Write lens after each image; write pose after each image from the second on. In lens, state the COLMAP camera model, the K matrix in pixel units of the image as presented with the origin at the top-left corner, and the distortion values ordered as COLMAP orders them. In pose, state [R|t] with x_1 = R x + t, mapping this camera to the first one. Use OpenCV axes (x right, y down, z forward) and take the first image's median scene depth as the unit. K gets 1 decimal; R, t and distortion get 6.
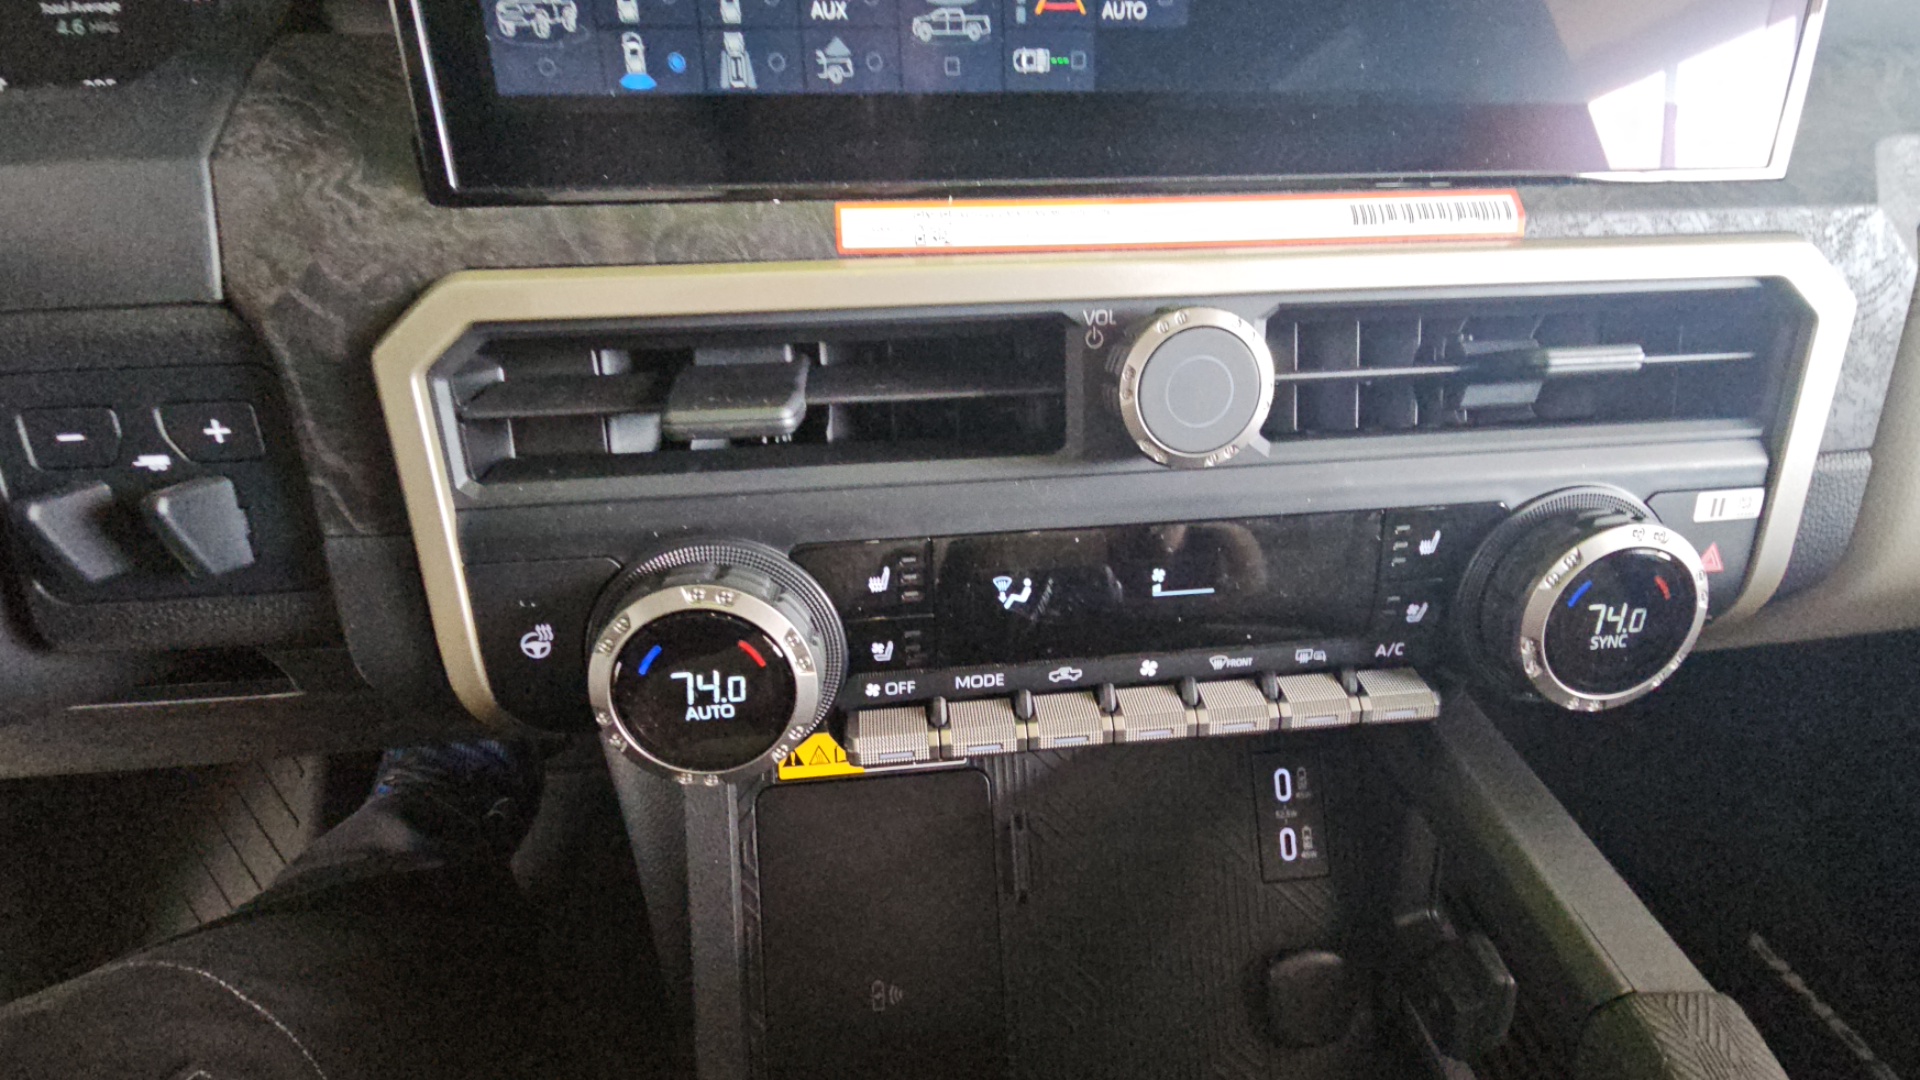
lens RADIAL K [[857.0, 0, 966.4], [0, 857.0, 540.3], [0, 0, 1]] dist [0.009038, -0.006912]
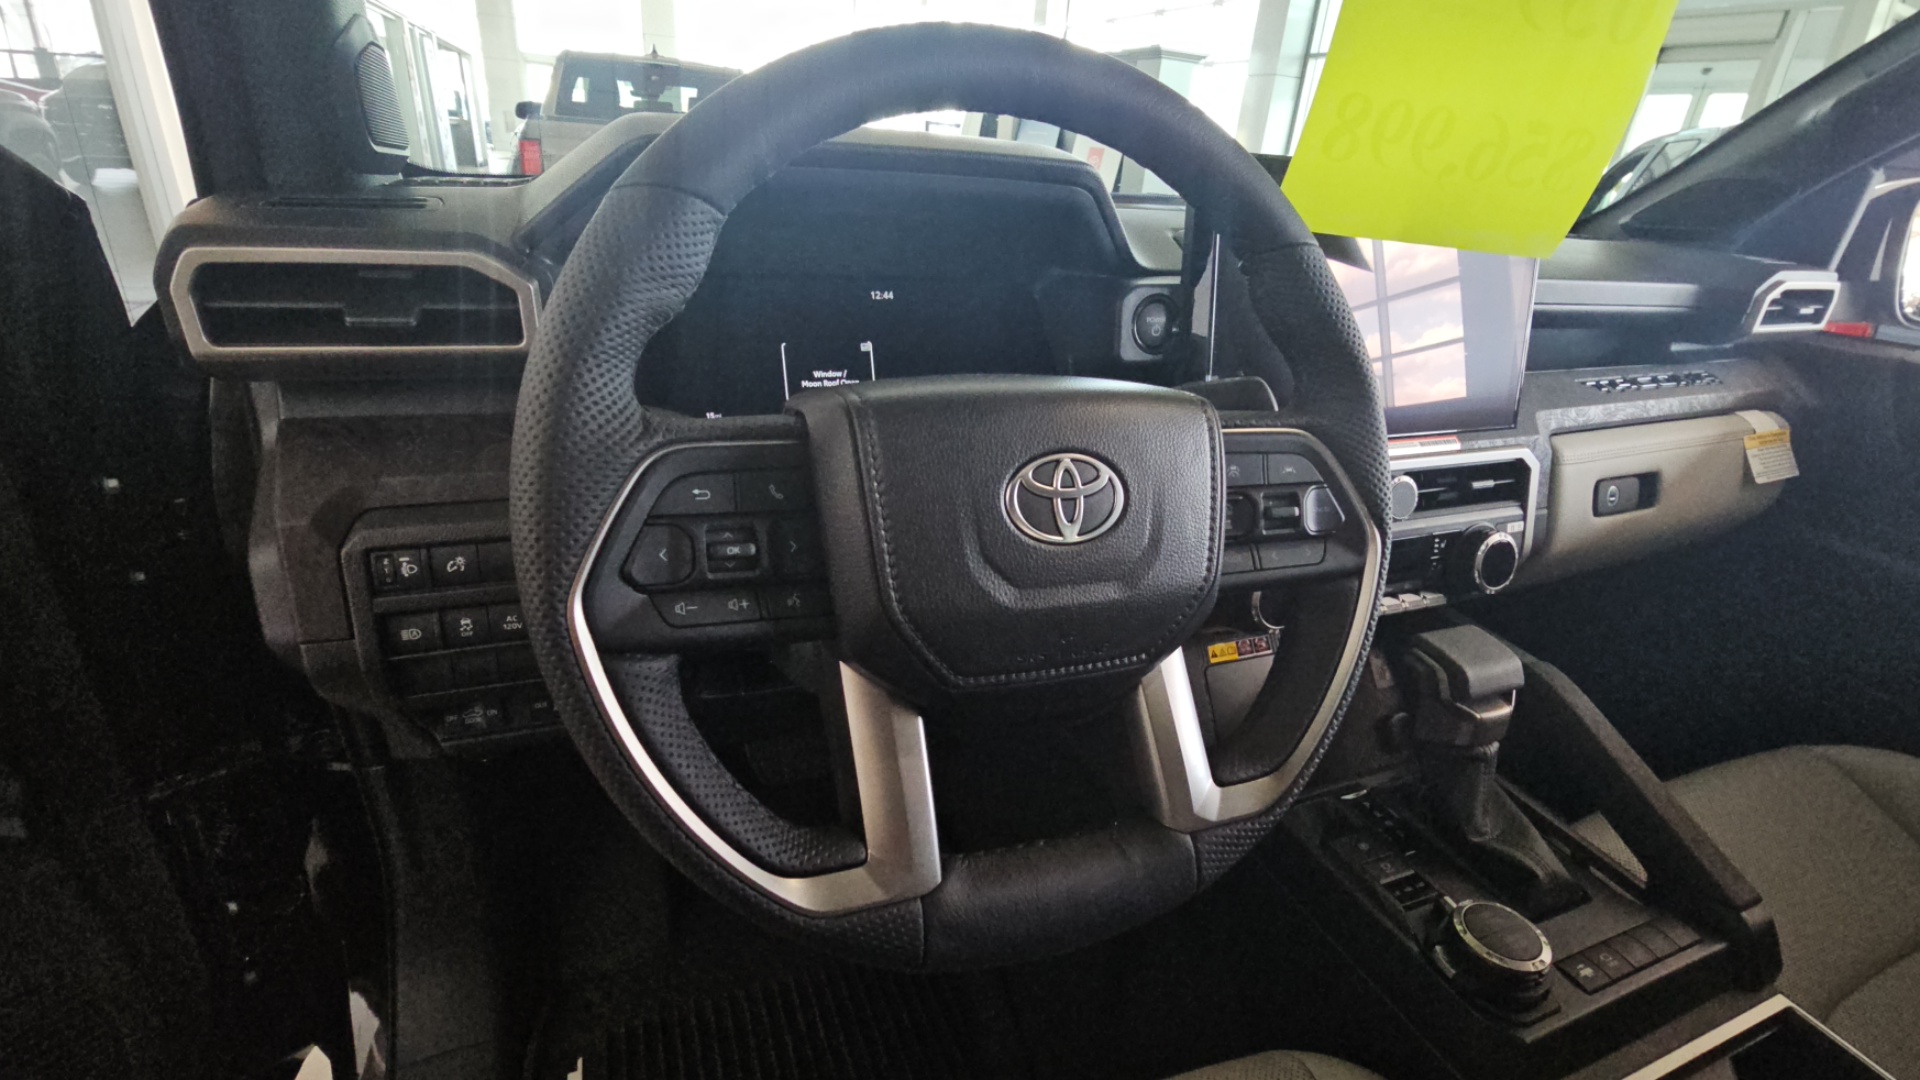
lens RADIAL K [[857.0, 0, 971.3], [0, 857.0, 547.2], [0, 0, 1]] dist [0.009038, -0.006912]
pose [[0.952987, -0.050470, 0.298780, -1.969569], [0.083594, 0.991556, -0.099140, 0.178229], [-0.291254, 0.119455, 0.949158, -1.409118]]
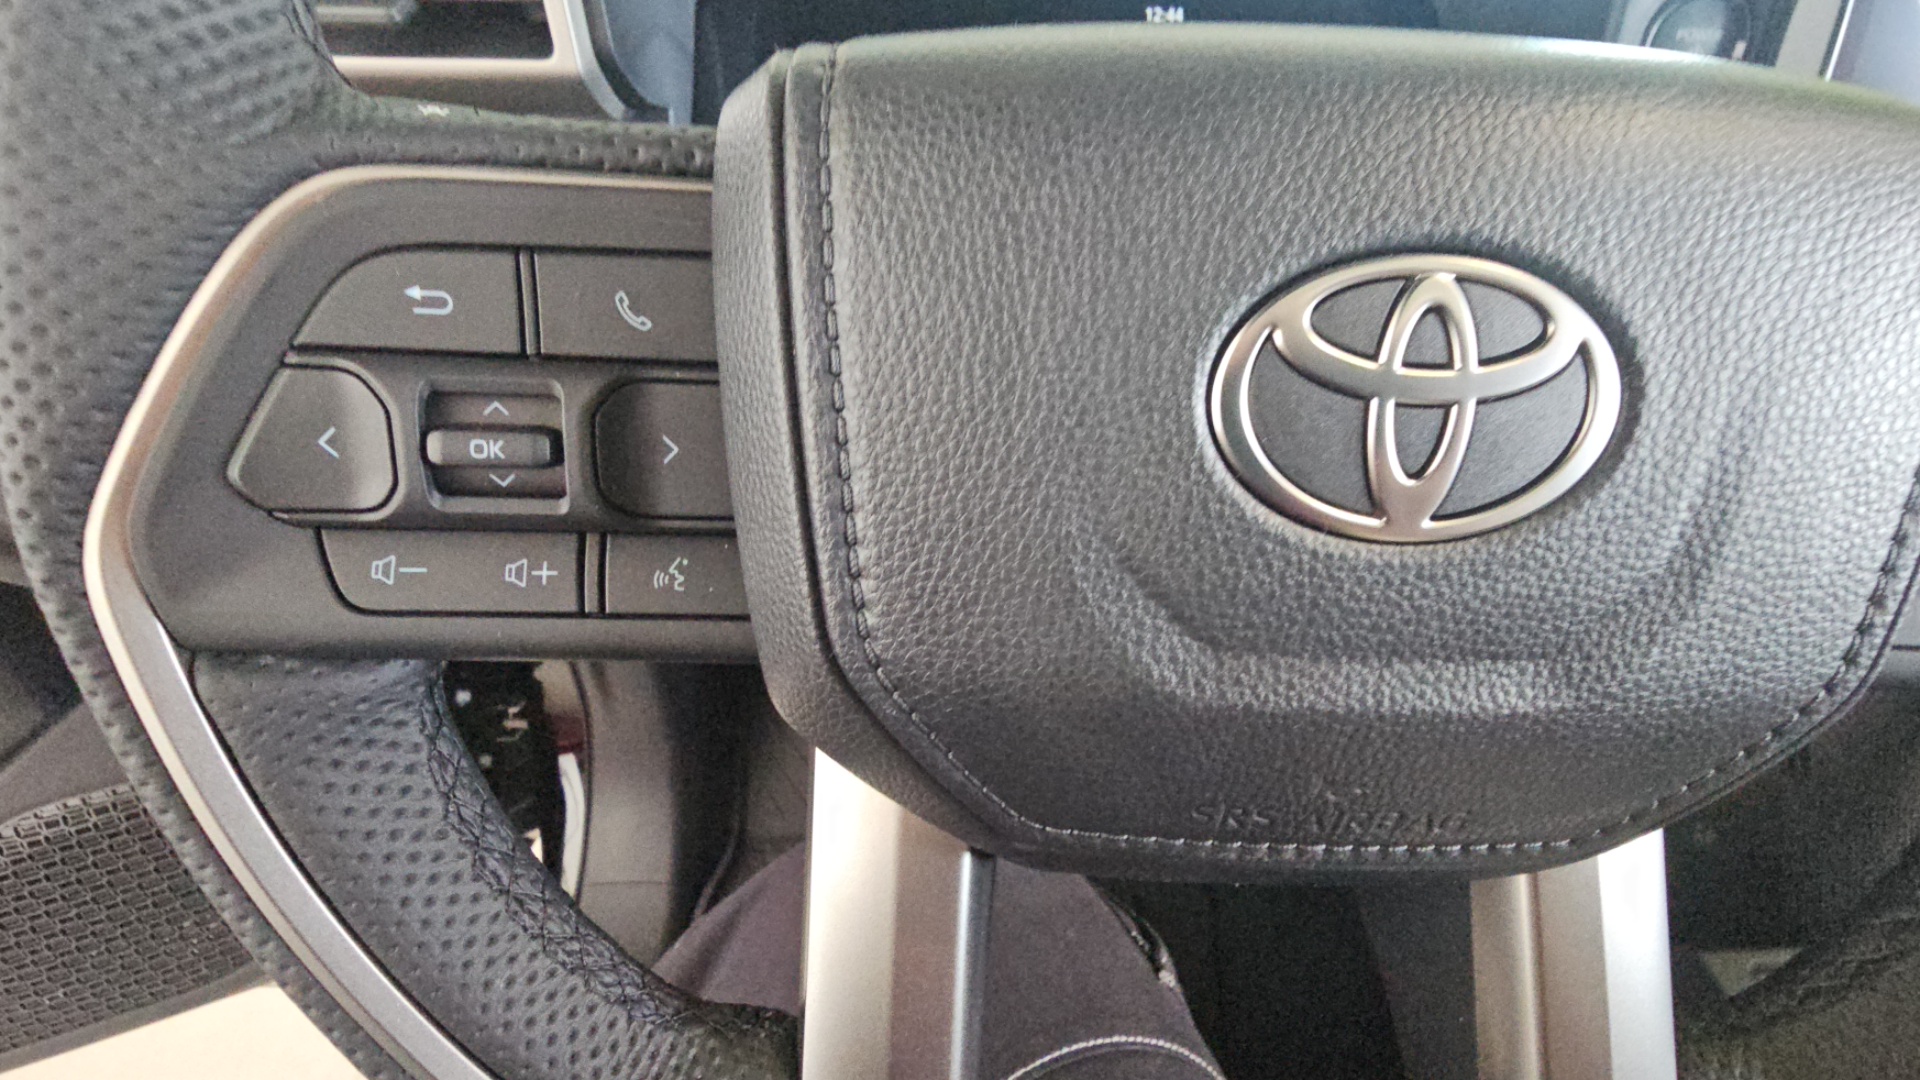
lens RADIAL K [[857.0, 0, 973.1], [0, 857.0, 542.1], [0, 0, 1]] dist [0.009038, -0.006912]
pose [[0.997222, 0.061128, -0.042566, -1.594442], [-0.058495, 0.996448, 0.060579, 0.028460], [0.046118, -0.057921, 0.997255, -0.569442]]
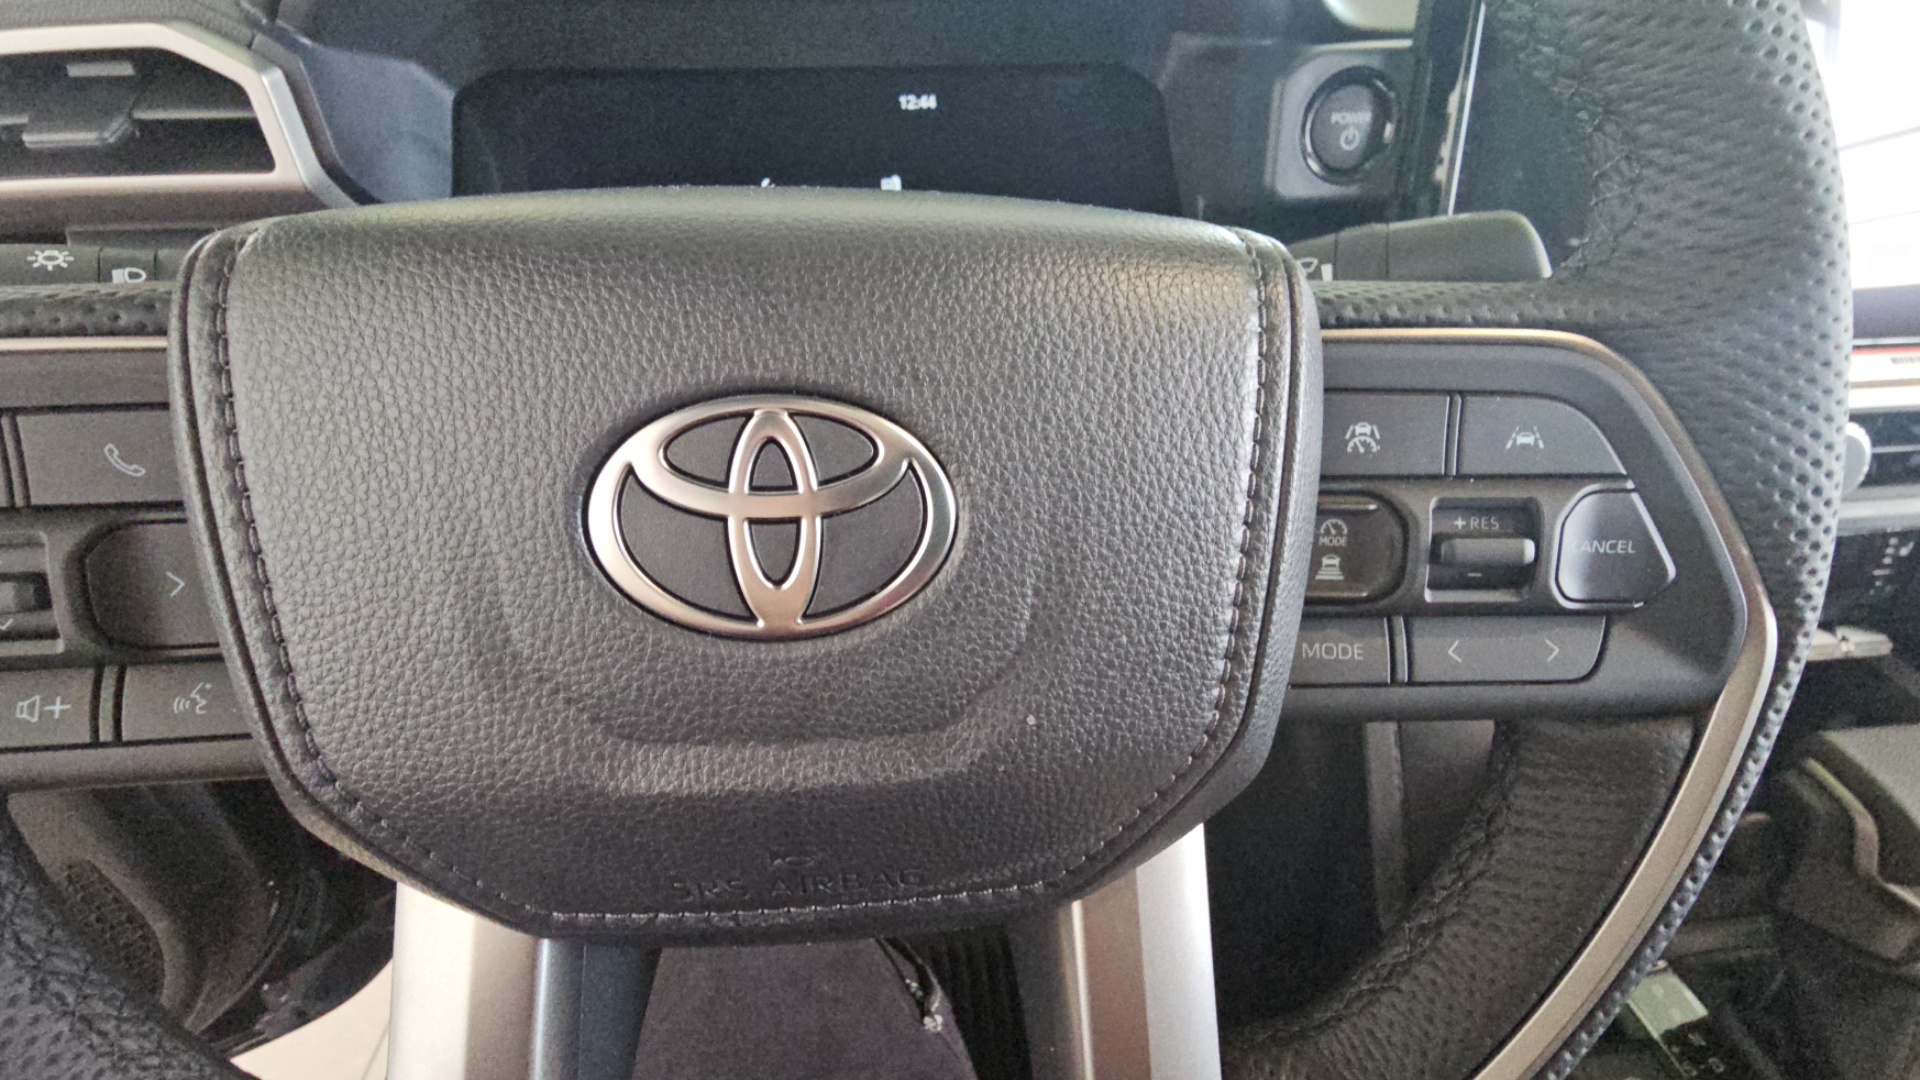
lens RADIAL K [[857.0, 0, 987.8], [0, 857.0, 540.4], [0, 0, 1]] dist [0.009038, -0.006912]
pose [[0.999868, 0.001446, 0.016175, -1.253980], [-0.001704, 0.999871, 0.015974, -0.028518], [-0.016150, -0.015999, 0.999742, -0.626745]]
